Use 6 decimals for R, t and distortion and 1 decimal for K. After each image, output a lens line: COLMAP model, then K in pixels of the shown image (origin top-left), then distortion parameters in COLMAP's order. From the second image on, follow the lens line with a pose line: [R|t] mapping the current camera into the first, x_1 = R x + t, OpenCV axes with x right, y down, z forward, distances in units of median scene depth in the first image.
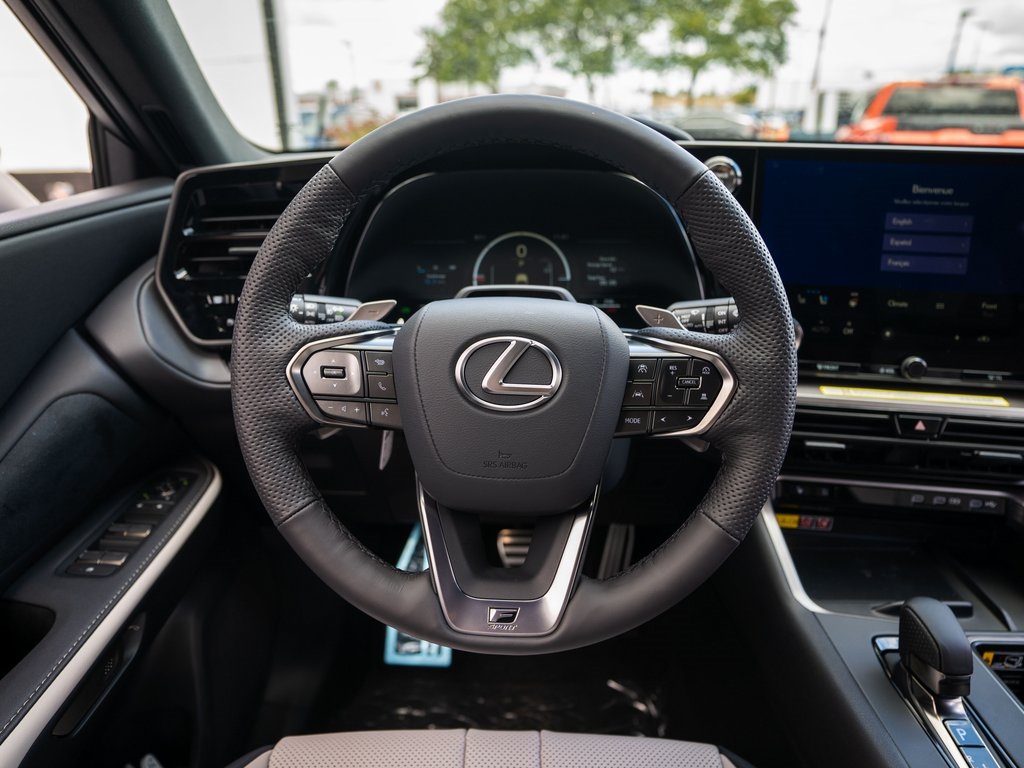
lens RADIAL K [[598.3, 0, 483.7], [0, 598.3, 391.0], [0, 0, 1]] dist [-0.061209, 0.018749]
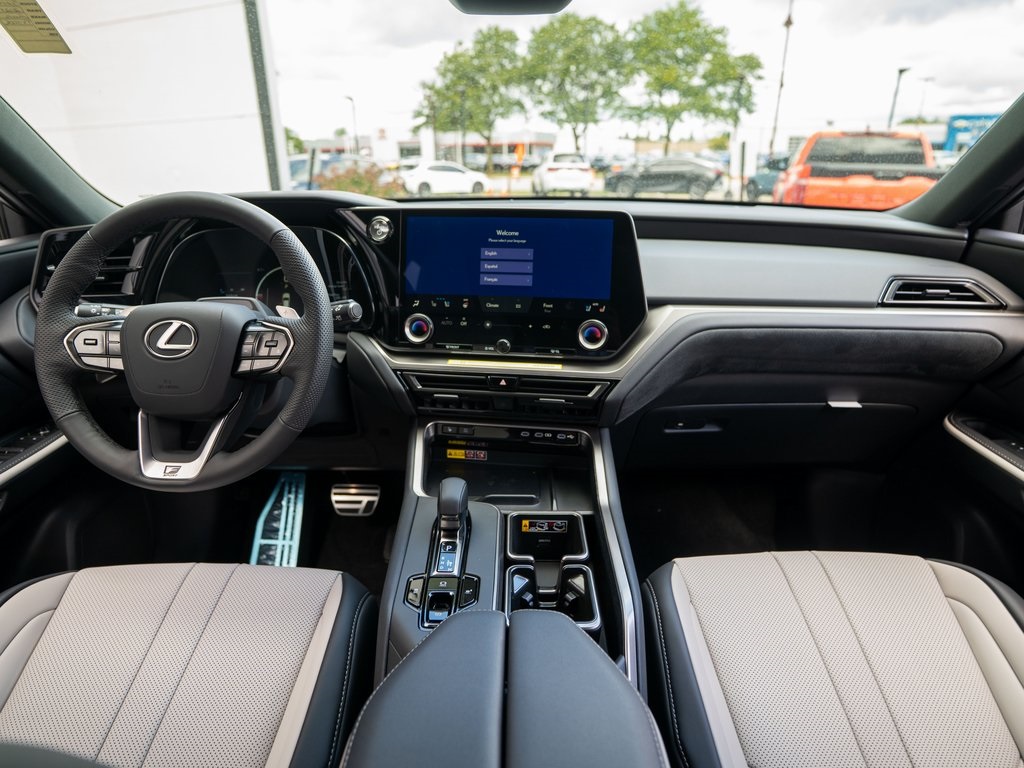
lens RADIAL K [[598.3, 0, 543.2], [0, 598.3, 399.8], [0, 0, 1]] dist [-0.061209, 0.018749]
pose [[0.999665, -0.009838, 0.023961, 1.022343], [0.010901, 0.998943, -0.044649, 0.224832], [-0.023496, 0.044896, 0.998715, -0.756817]]
